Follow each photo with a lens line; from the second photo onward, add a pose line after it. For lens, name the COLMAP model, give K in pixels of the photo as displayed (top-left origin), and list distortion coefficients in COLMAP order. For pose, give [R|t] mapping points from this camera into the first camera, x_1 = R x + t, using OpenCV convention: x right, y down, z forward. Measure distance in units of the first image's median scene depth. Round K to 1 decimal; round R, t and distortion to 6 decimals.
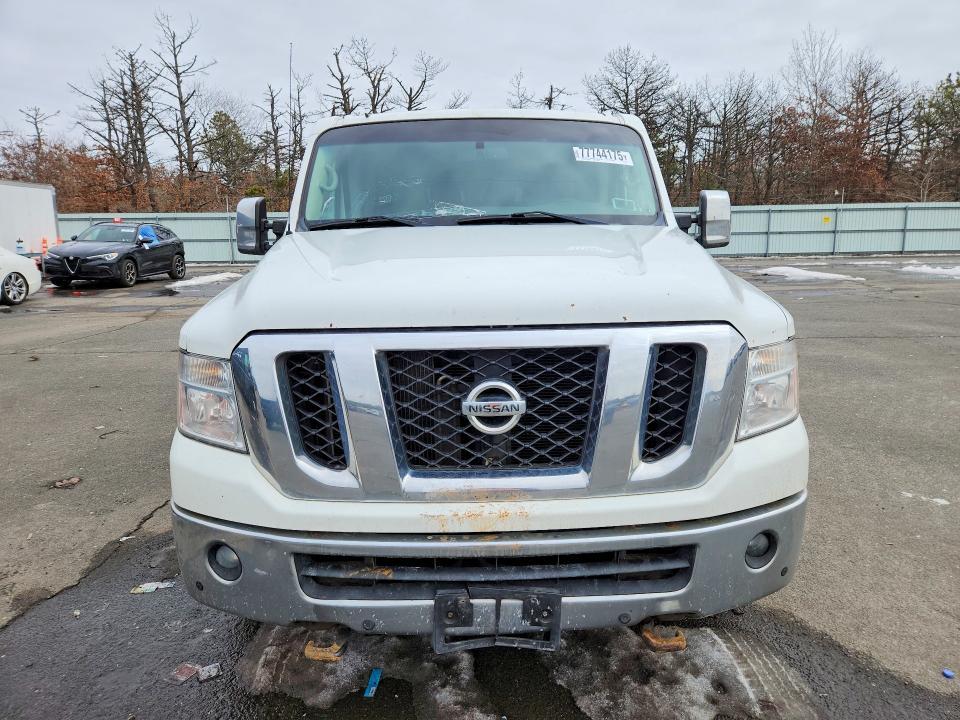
lens RADIAL K [[698.0, 0, 498.1], [0, 698.0, 365.0], [0, 0, 1]] dist [0.070141, -0.067387]
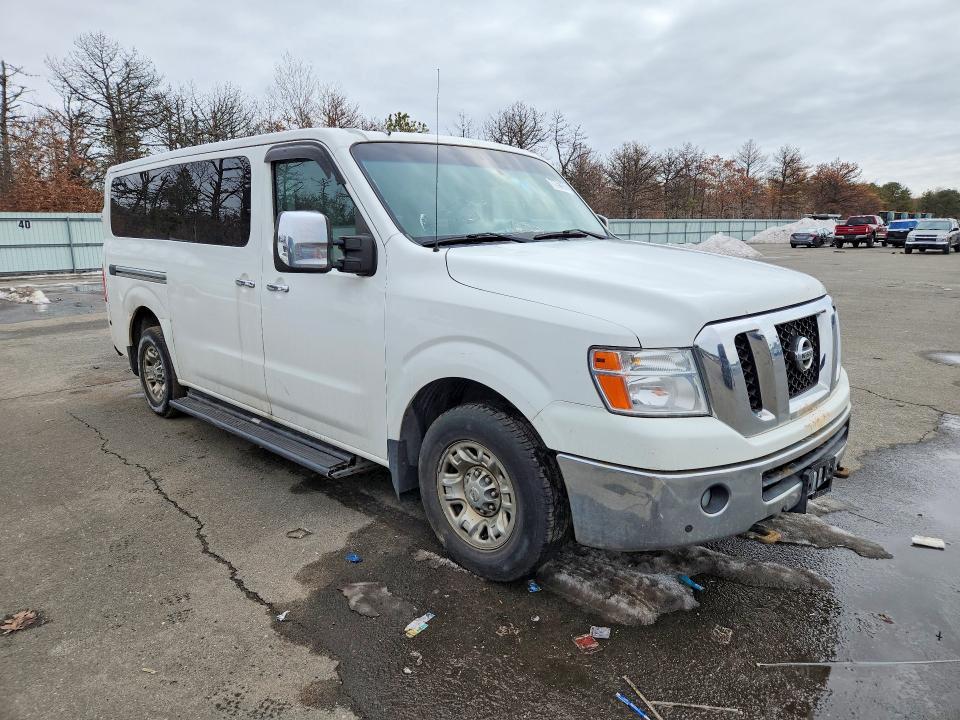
lens RADIAL K [[698.0, 0, 498.1], [0, 698.0, 365.0], [0, 0, 1]] dist [0.070141, -0.067387]
pose [[0.662582, -0.133949, 0.736914, -1.036956], [0.140945, 0.988599, 0.052970, -0.061753], [-0.735608, 0.068767, 0.673908, 0.261746]]
